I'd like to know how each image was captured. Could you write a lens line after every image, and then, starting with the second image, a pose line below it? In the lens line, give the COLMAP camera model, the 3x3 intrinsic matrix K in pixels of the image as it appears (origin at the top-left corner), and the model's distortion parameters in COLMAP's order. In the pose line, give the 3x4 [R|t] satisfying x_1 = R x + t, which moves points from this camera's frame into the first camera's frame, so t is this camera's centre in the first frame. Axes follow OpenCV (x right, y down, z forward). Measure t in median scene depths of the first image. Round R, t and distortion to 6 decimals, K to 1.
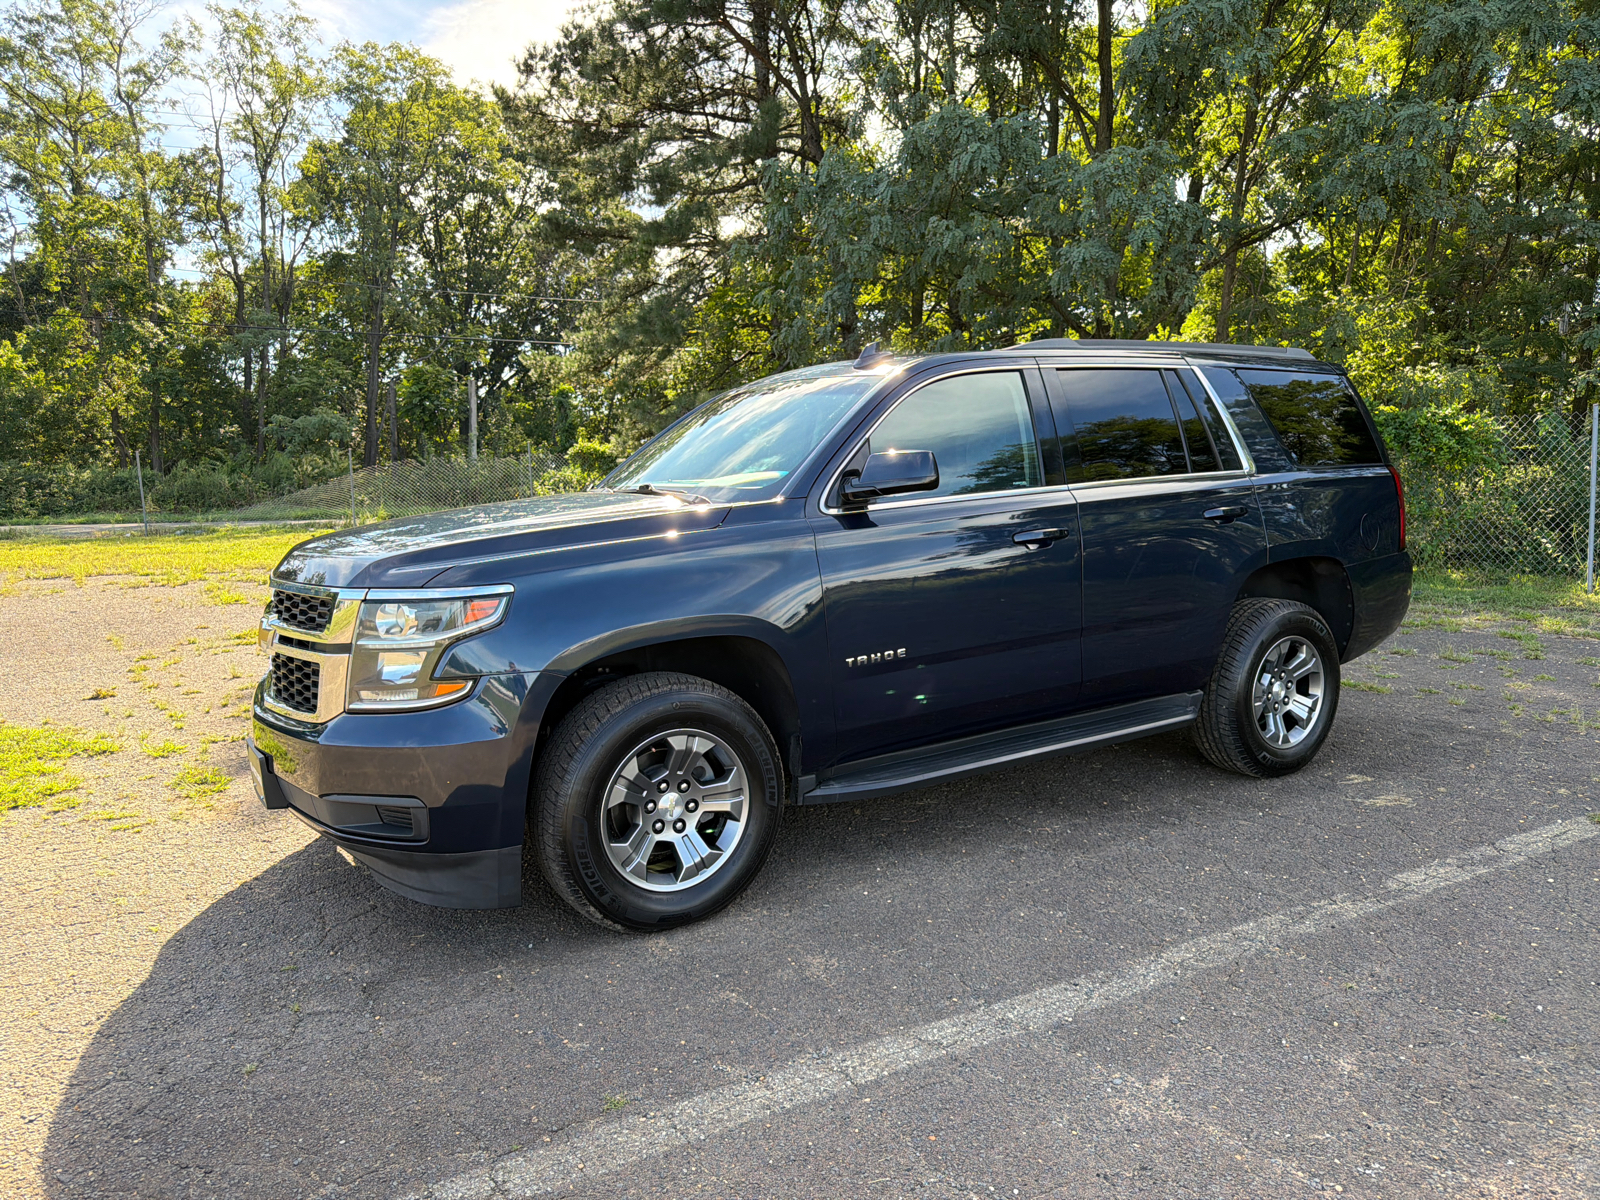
lens RADIAL K [[1143.1, 0, 797.8], [0, 1143.1, 597.0], [0, 0, 1]] dist [0.010491, -0.013132]
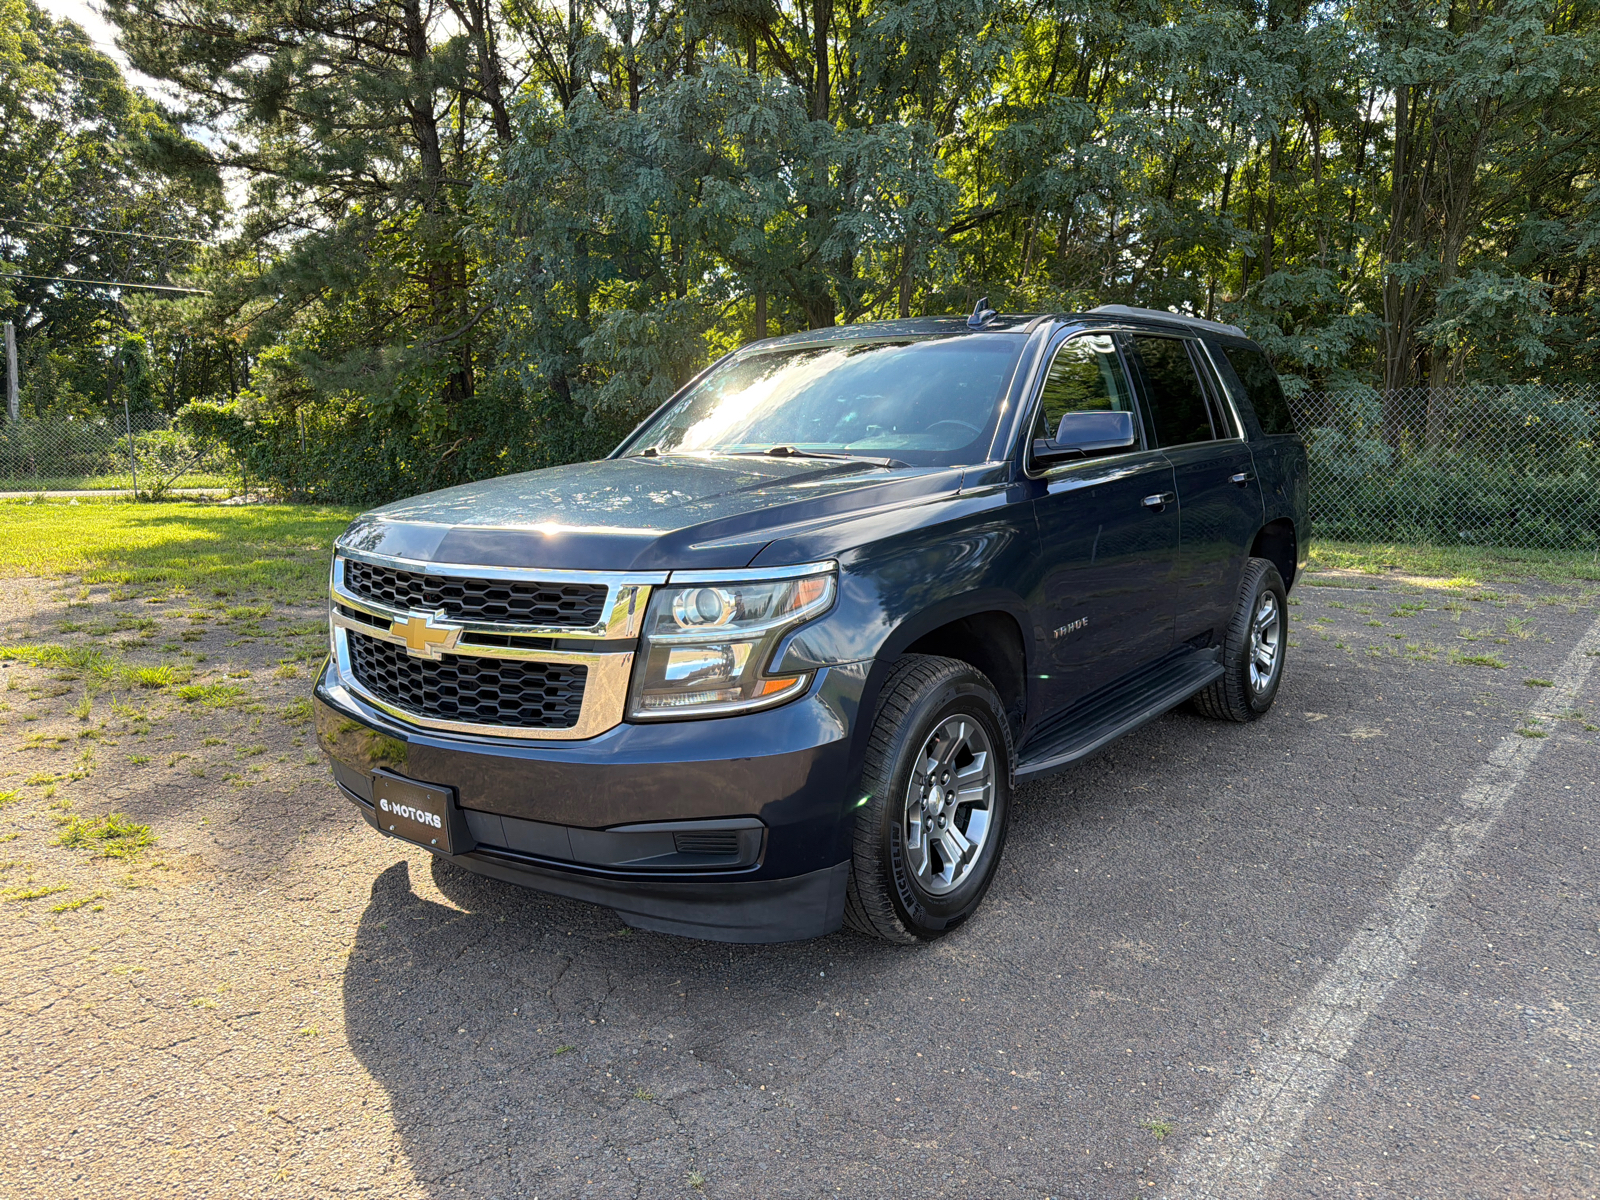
lens RADIAL K [[1143.1, 0, 797.8], [0, 1143.1, 597.0], [0, 0, 1]] dist [0.010491, -0.013132]
pose [[0.939570, -0.037010, 0.340350, -0.498569], [0.028074, 0.999121, 0.031146, -0.010040], [-0.341204, -0.019709, 0.939783, 0.174613]]
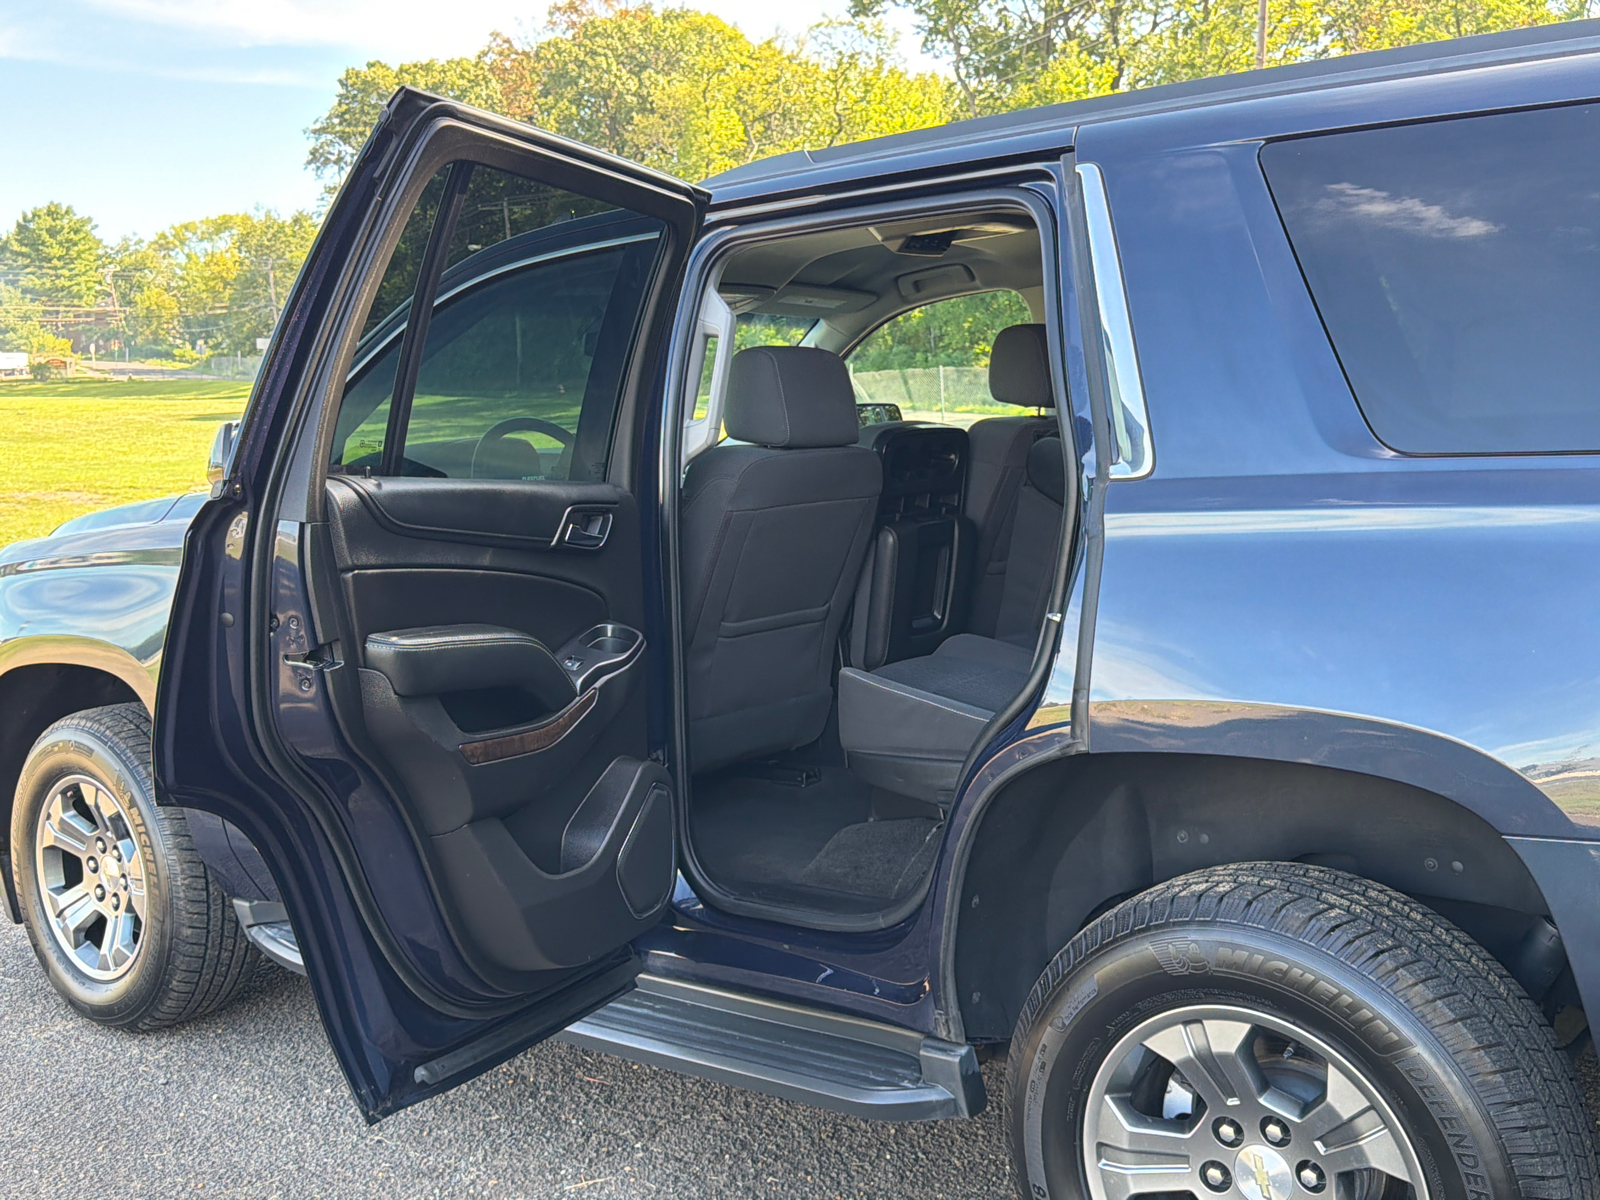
lens RADIAL K [[1758.7, 0, 798.1], [0, 1758.7, 628.5], [0, 0, 1]] dist [0.133057, -0.355086]
pose [[0.302957, 0.122365, -0.945116, 1.121251], [-0.083483, 0.991318, 0.101587, -0.142053], [0.949341, 0.048125, 0.310542, 1.018066]]
